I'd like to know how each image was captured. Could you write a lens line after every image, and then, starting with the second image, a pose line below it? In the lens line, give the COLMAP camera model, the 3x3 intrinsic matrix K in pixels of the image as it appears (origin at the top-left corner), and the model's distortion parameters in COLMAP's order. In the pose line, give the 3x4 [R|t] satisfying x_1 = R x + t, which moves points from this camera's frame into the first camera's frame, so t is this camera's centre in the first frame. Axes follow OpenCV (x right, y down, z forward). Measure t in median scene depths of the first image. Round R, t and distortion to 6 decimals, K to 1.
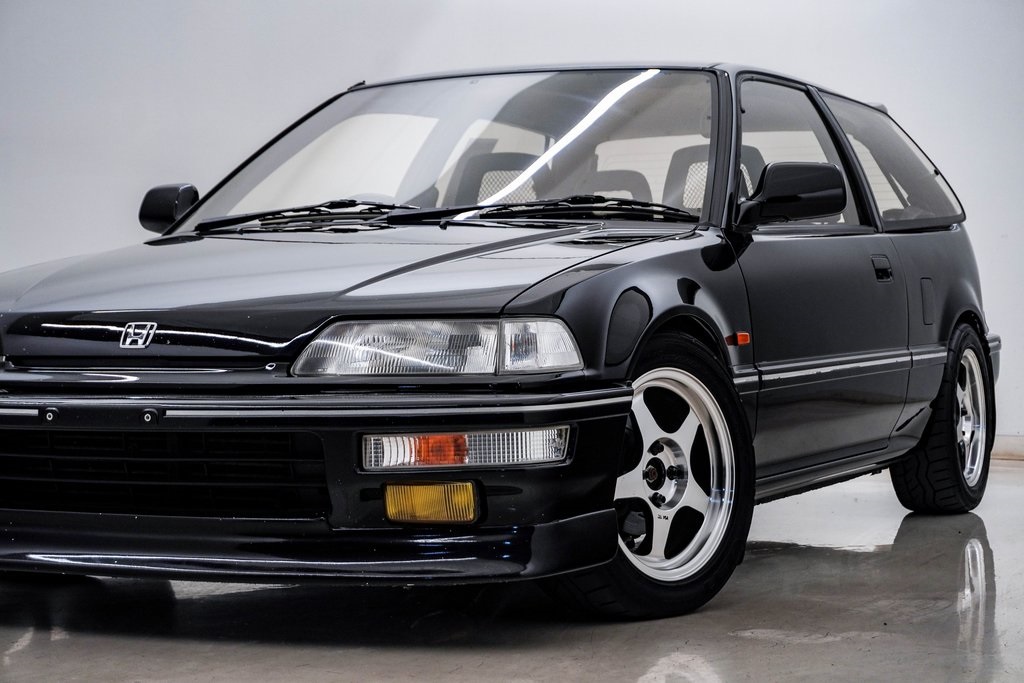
lens RADIAL K [[2206.9, 0, 514.8], [0, 2206.9, 334.1], [0, 0, 1]] dist [0.036141, 0.000000]
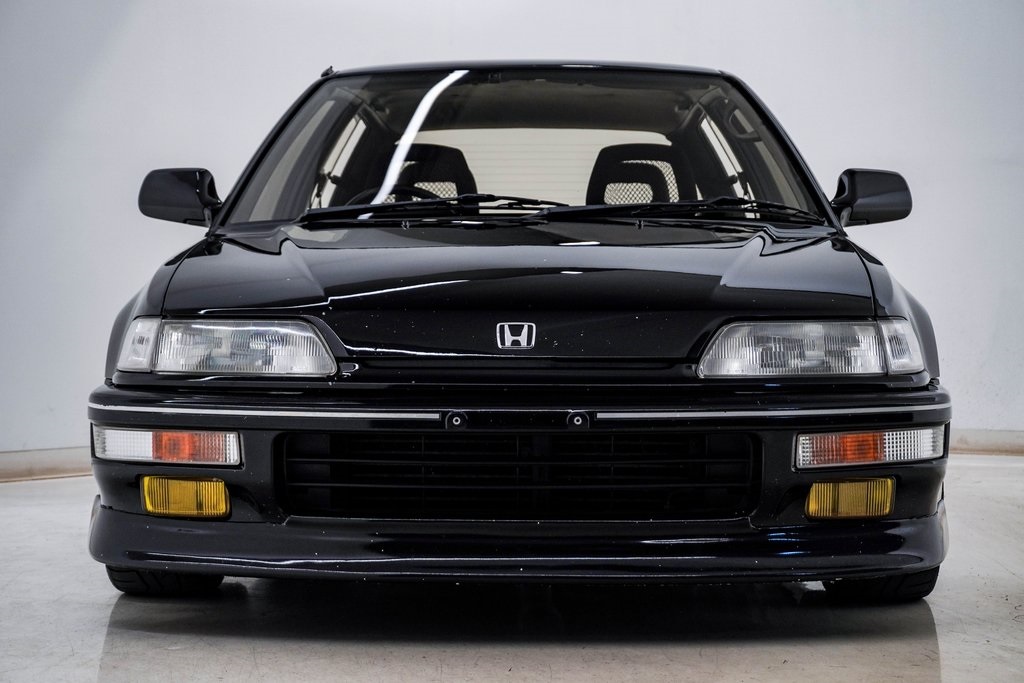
lens RADIAL K [[2206.9, 0, 520.0], [0, 2206.9, 342.8], [0, 0, 1]] dist [0.036141, 0.000000]
pose [[0.917426, -0.001368, 0.397905, -0.522981], [-0.004164, 0.999906, 0.013040, -0.008532], [-0.397885, -0.013620, 0.917334, 0.099043]]
